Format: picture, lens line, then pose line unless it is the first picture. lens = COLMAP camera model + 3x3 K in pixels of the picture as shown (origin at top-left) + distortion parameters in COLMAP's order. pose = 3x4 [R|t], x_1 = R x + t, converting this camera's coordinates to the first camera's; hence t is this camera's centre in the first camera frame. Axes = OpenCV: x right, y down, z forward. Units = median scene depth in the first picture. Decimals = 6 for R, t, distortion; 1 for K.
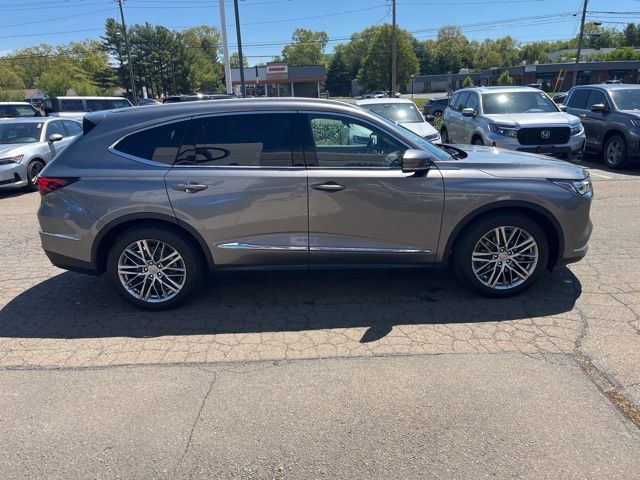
lens RADIAL K [[482.6, 0, 318.7], [0, 482.6, 238.0], [0, 0, 1]] dist [0.074357, -0.093257]
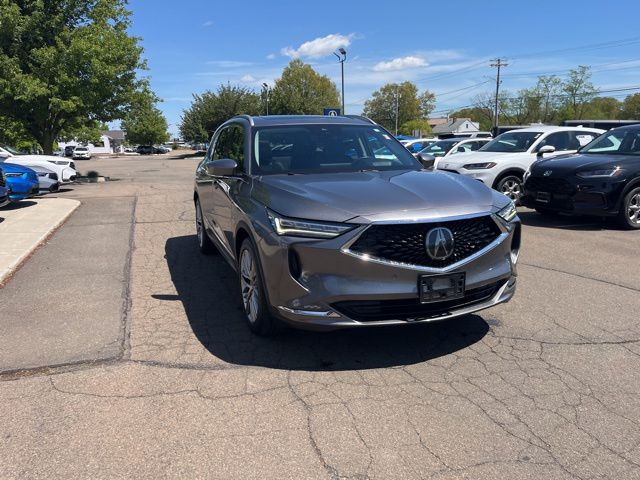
lens RADIAL K [[482.6, 0, 318.1], [0, 482.6, 241.2], [0, 0, 1]] dist [0.074357, -0.093257]
pose [[0.330986, 0.219080, -0.917852, 0.098893], [-0.258929, 0.956427, 0.134915, -0.015528], [0.907416, 0.193004, 0.373290, 0.061056]]
